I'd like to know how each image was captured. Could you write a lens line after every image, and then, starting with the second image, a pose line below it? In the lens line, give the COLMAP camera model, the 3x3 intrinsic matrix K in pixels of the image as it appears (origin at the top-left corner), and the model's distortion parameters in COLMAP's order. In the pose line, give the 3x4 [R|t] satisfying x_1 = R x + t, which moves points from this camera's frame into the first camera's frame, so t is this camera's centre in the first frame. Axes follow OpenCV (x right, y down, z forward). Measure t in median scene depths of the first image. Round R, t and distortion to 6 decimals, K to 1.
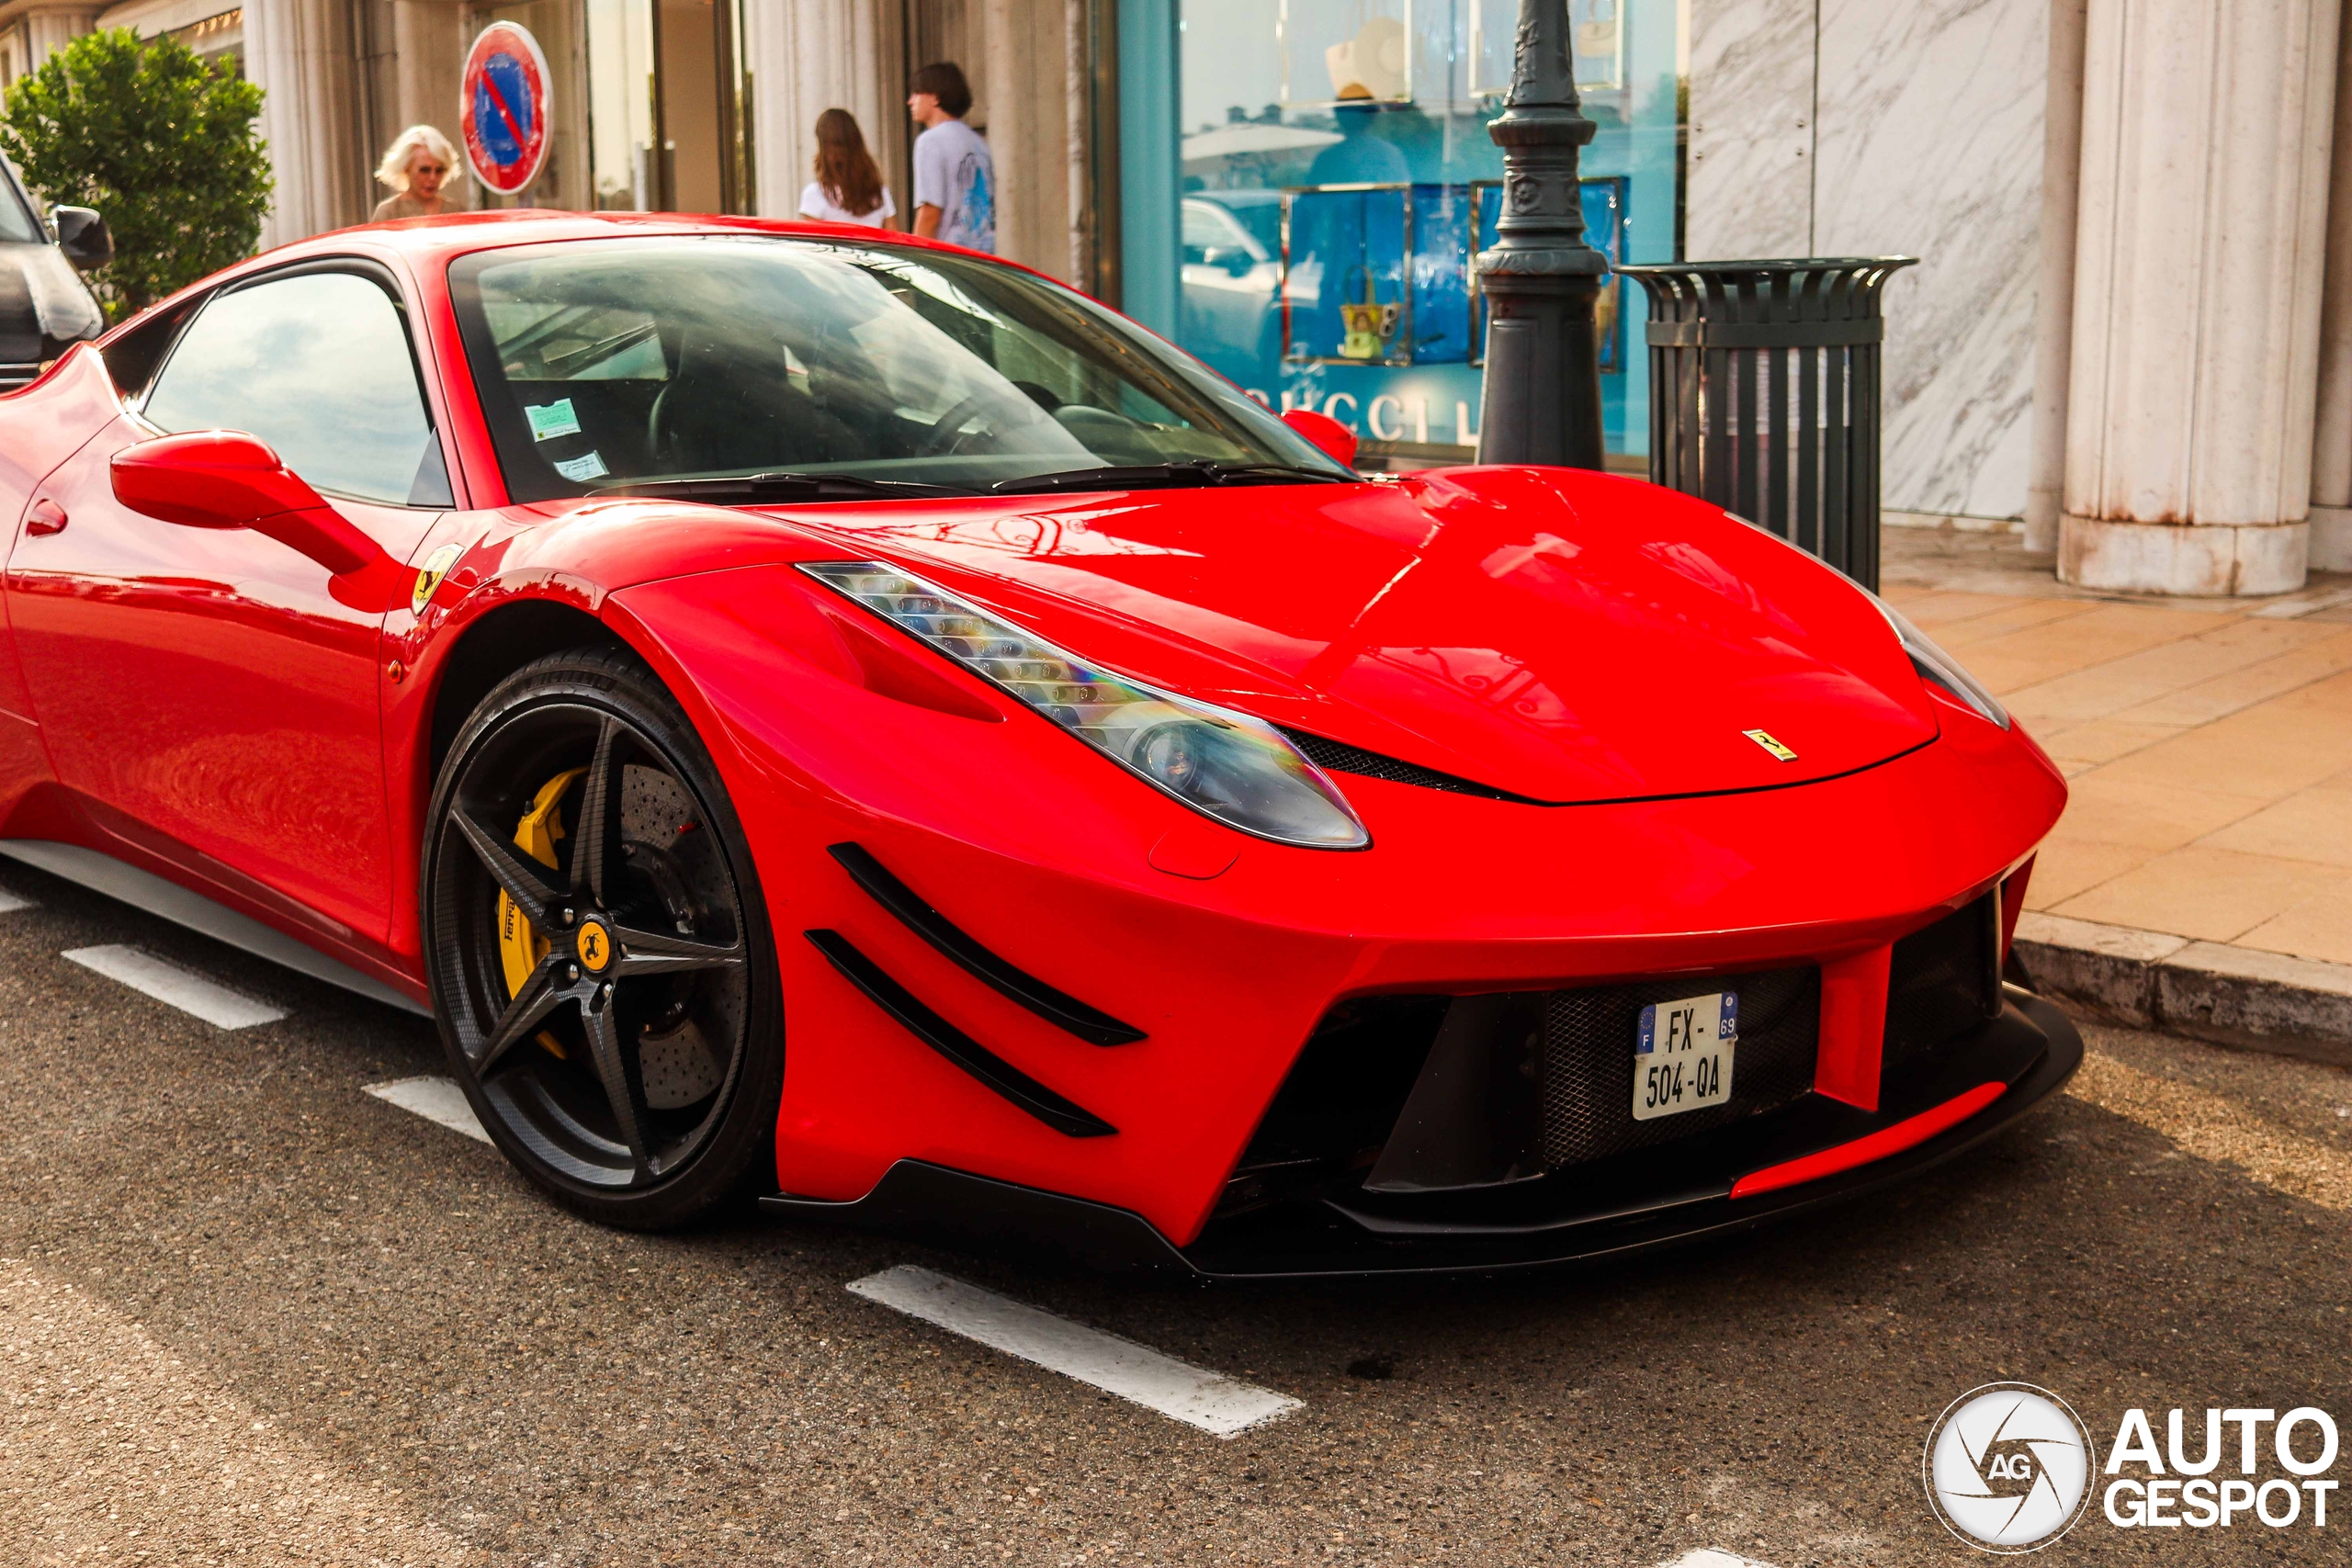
lens RADIAL K [[2676.7, 0, 1180.2], [0, 2676.7, 782.8], [0, 0, 1]] dist [-0.068942, 0.000000]
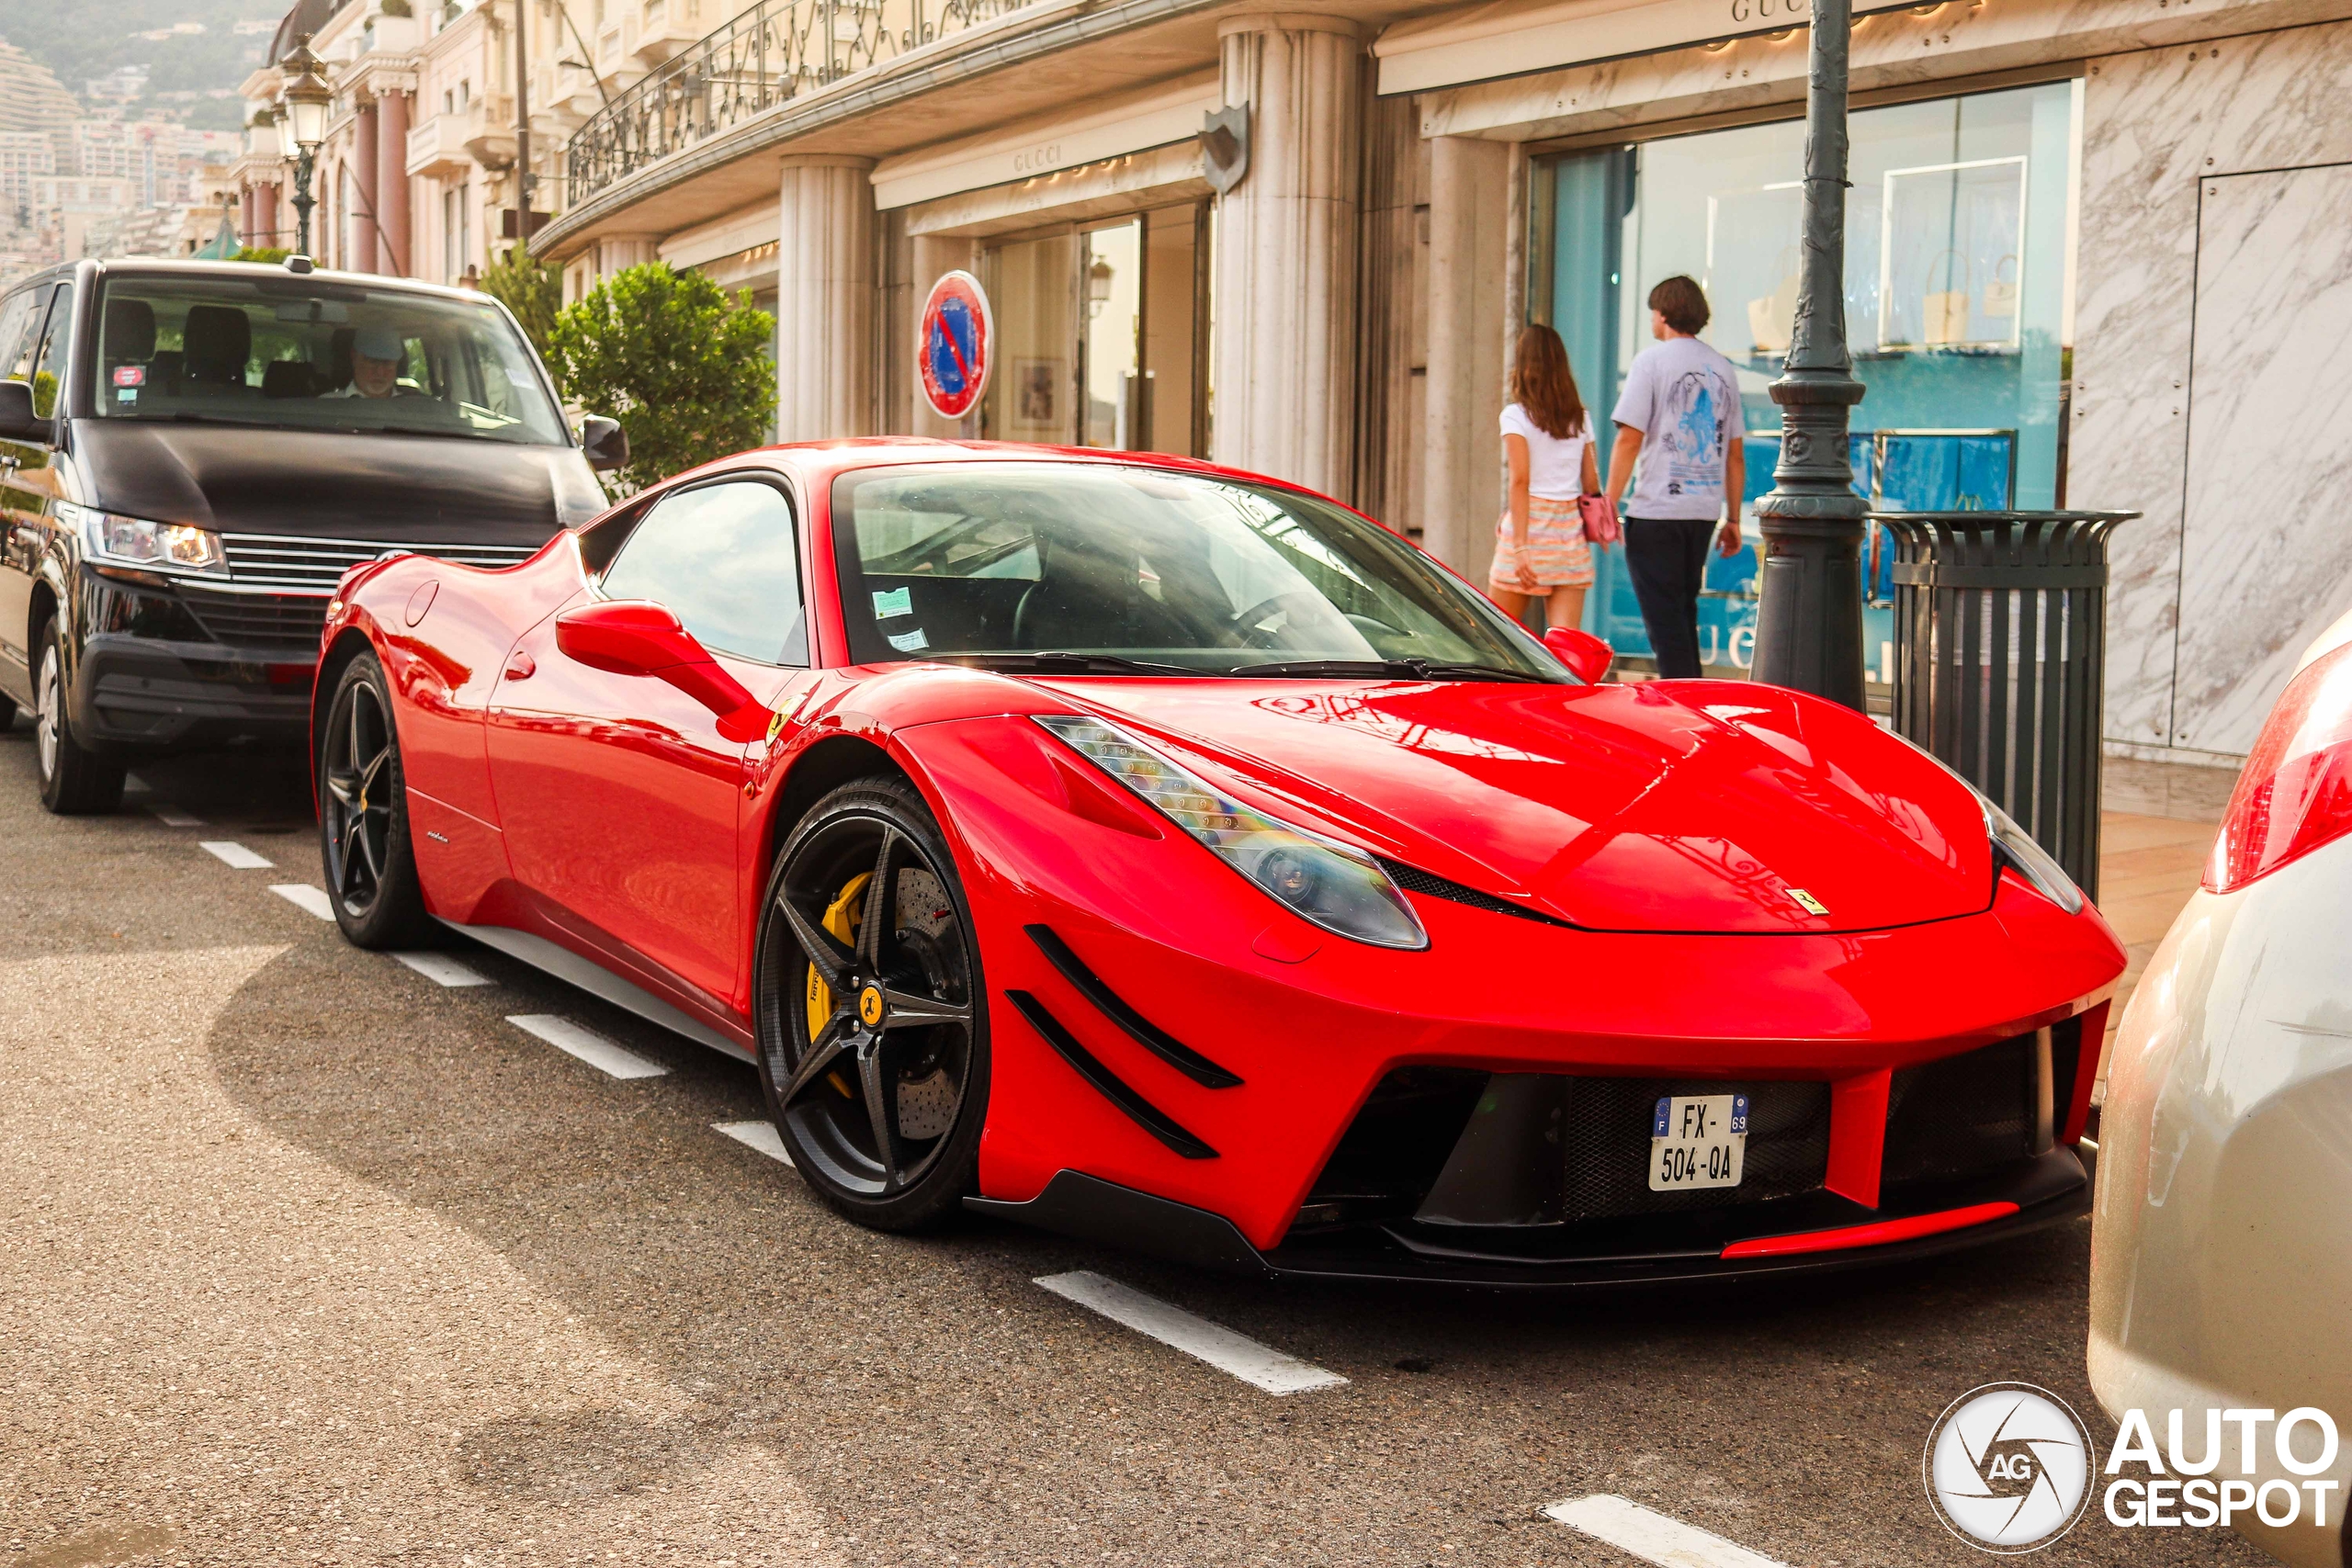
lens RADIAL K [[2676.7, 0, 1172.0], [0, 2676.7, 779.2], [0, 0, 1]] dist [-0.068942, 0.000000]
pose [[0.980628, 0.050282, -0.189317, 0.142497], [-0.066113, 0.994739, -0.078254, 0.038553], [0.184386, 0.089255, 0.978793, -0.217882]]
